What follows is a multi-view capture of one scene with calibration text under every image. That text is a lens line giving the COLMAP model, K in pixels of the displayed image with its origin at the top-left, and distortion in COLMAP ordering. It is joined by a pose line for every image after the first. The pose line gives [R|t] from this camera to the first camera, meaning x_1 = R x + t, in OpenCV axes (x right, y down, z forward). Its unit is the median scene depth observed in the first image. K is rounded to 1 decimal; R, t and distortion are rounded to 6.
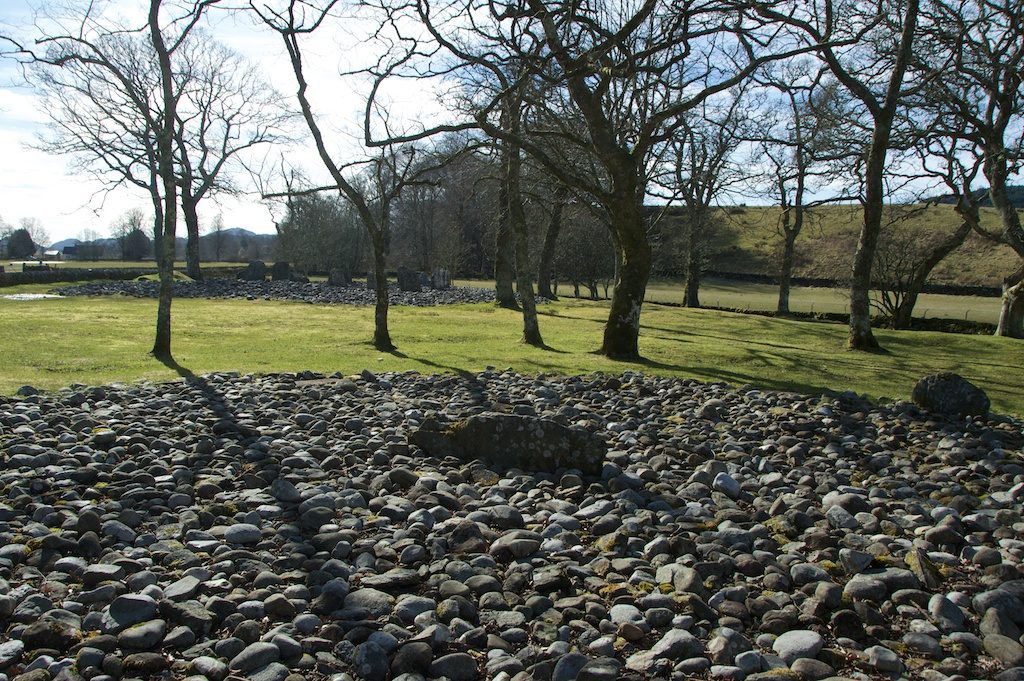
lens RADIAL K [[819.9, 0, 512.0], [0, 819.9, 340.5], [0, 0, 1]] dist [-0.171017, 0.133195]
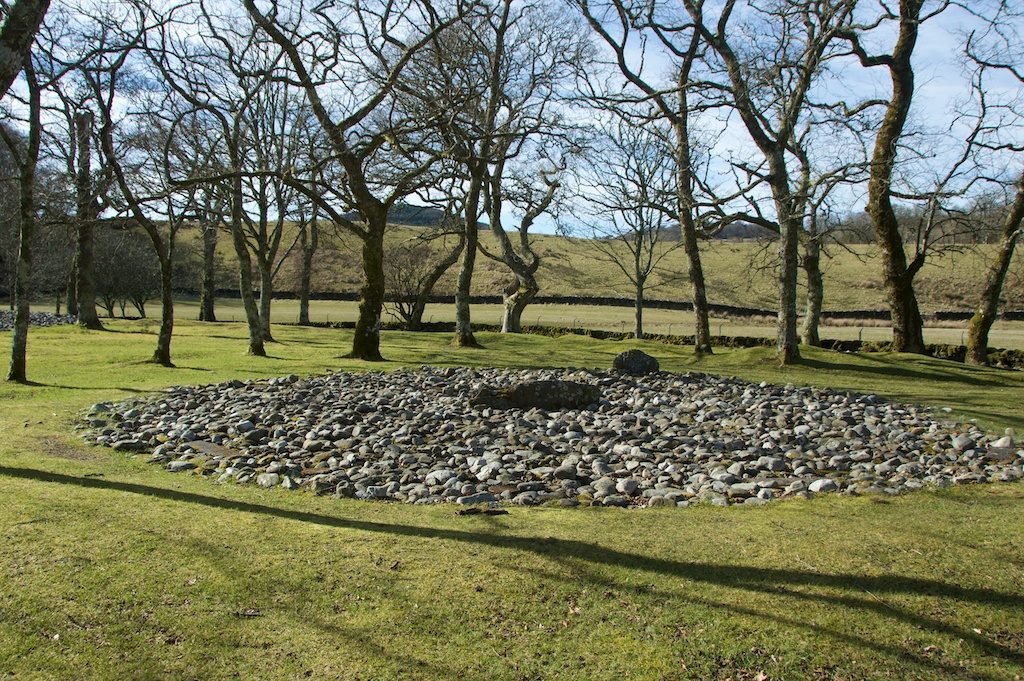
lens RADIAL K [[819.9, 0, 512.0], [0, 819.9, 340.5], [0, 0, 1]] dist [-0.171017, 0.133195]
pose [[0.765941, -0.050966, 0.640888, -0.243398], [0.061053, 0.998114, 0.006408, -0.001767], [-0.640006, 0.034219, 0.767608, -0.060777]]
